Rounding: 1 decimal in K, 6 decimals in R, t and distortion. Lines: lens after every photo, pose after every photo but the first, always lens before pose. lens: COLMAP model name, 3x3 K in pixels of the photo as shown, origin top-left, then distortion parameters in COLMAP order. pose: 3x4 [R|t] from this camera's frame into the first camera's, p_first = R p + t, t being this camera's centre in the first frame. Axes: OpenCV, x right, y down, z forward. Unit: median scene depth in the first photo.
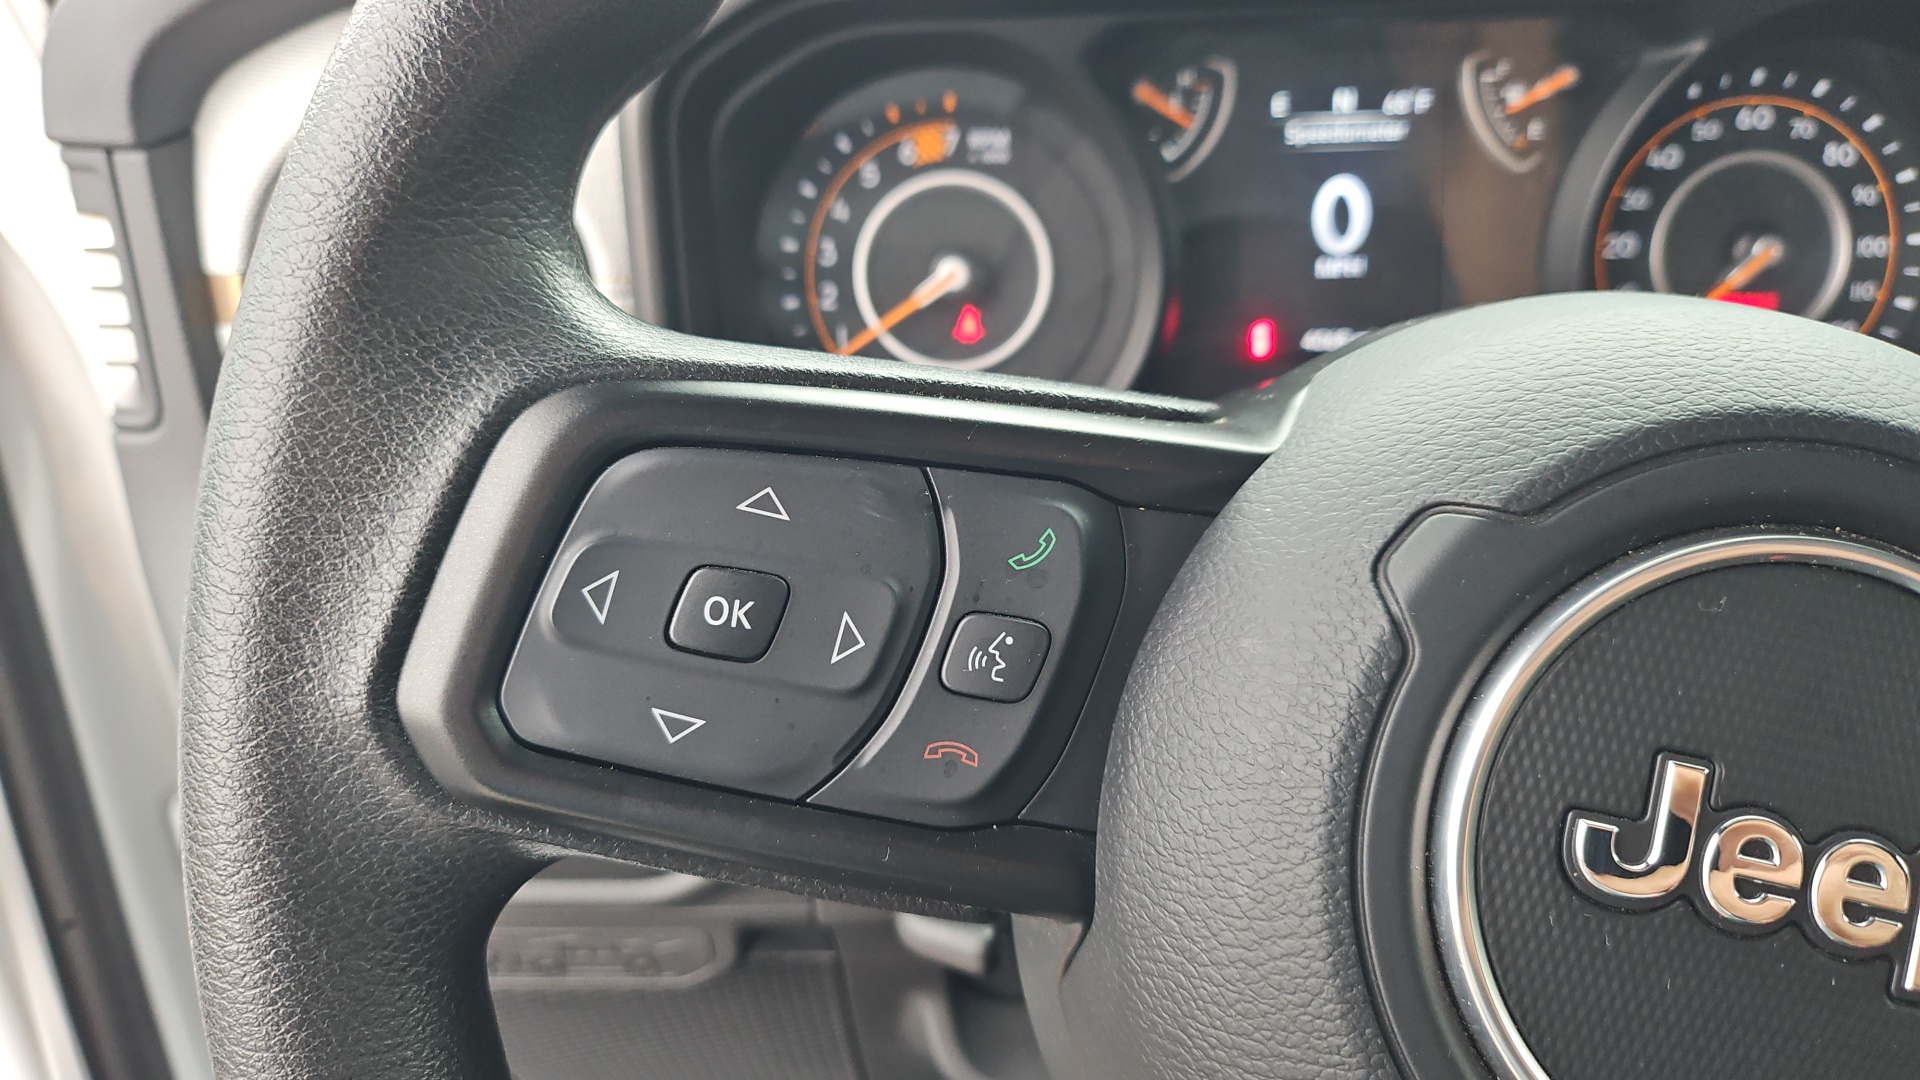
lens RADIAL K [[1336.9, 0, 1001.5], [0, 1336.9, 522.2], [0, 0, 1]] dist [0.057929, -0.061605]
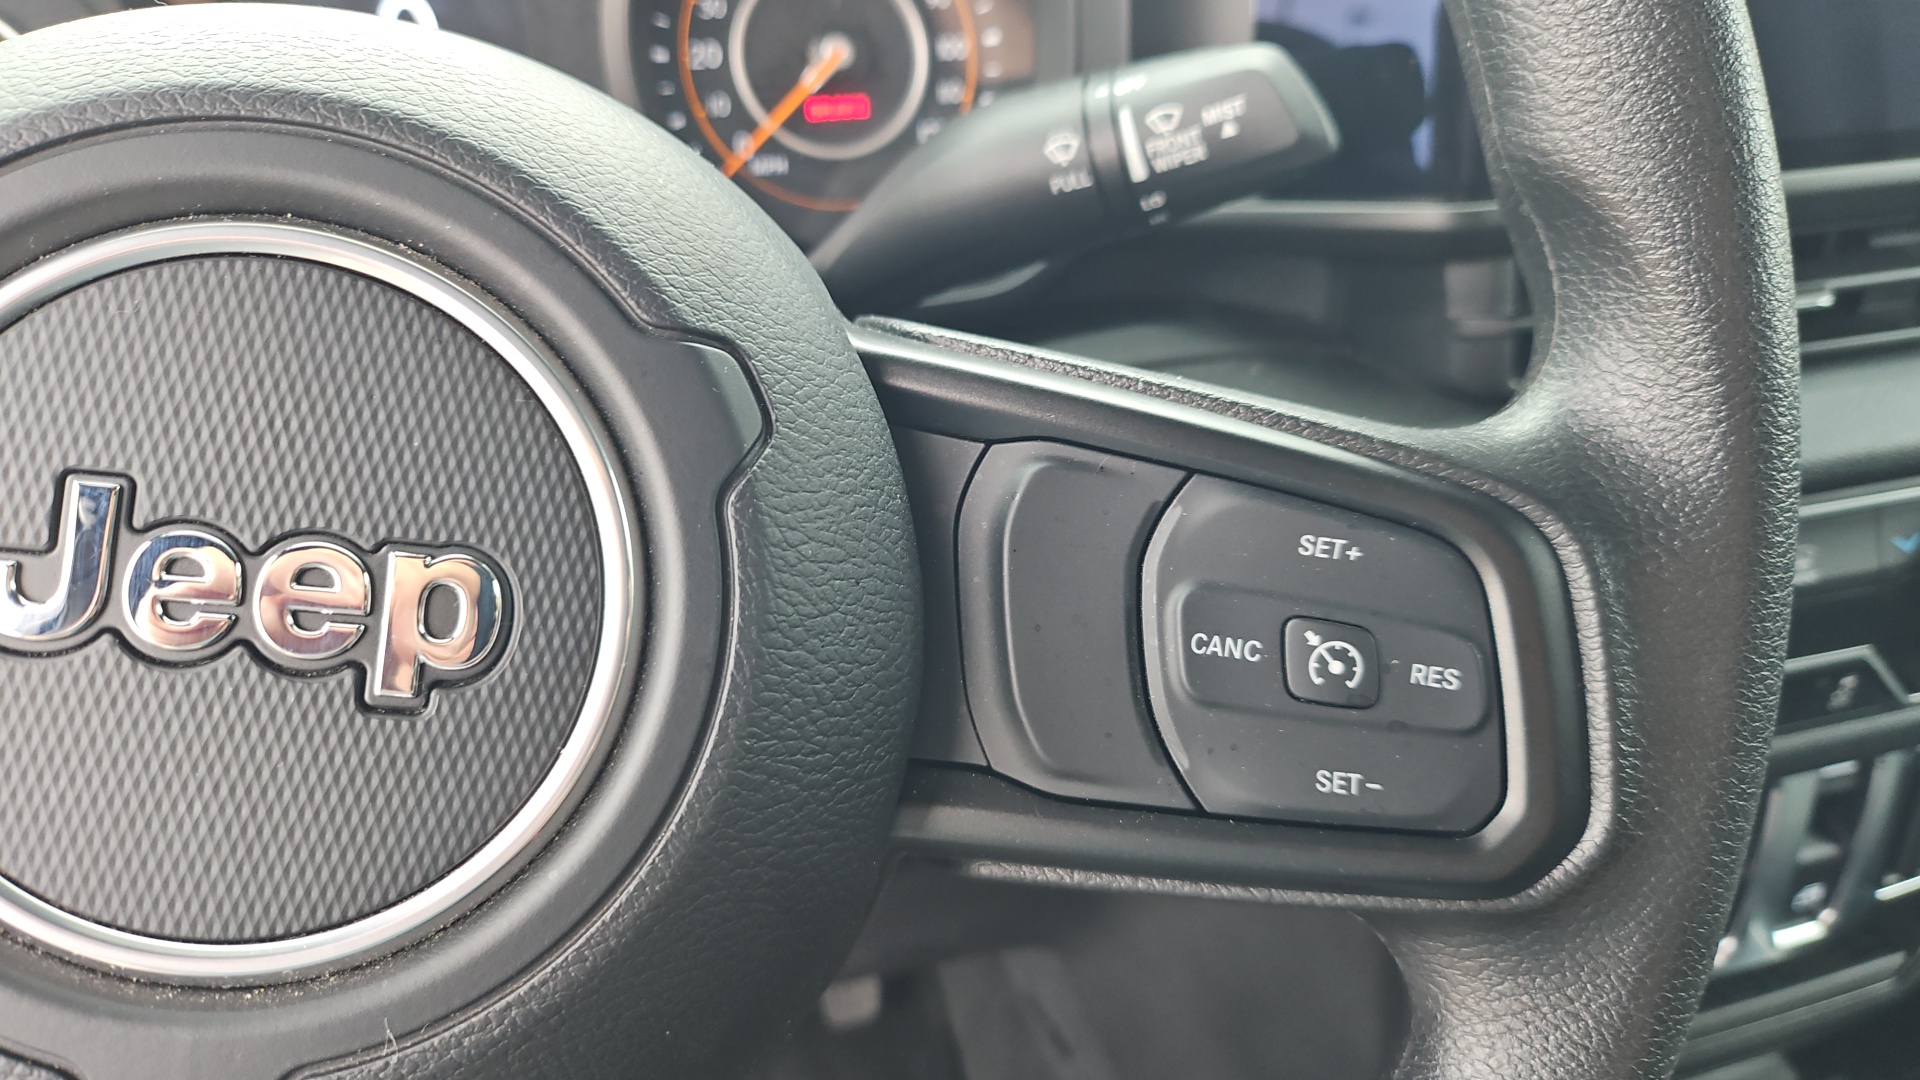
lens RADIAL K [[1336.9, 0, 1003.4], [0, 1336.9, 539.2], [0, 0, 1]] dist [0.057929, -0.061605]
pose [[0.956644, -0.127457, 0.261891, 0.816371], [0.110886, 0.990832, 0.077172, 0.206388], [-0.269326, -0.044786, 0.962007, -0.027415]]
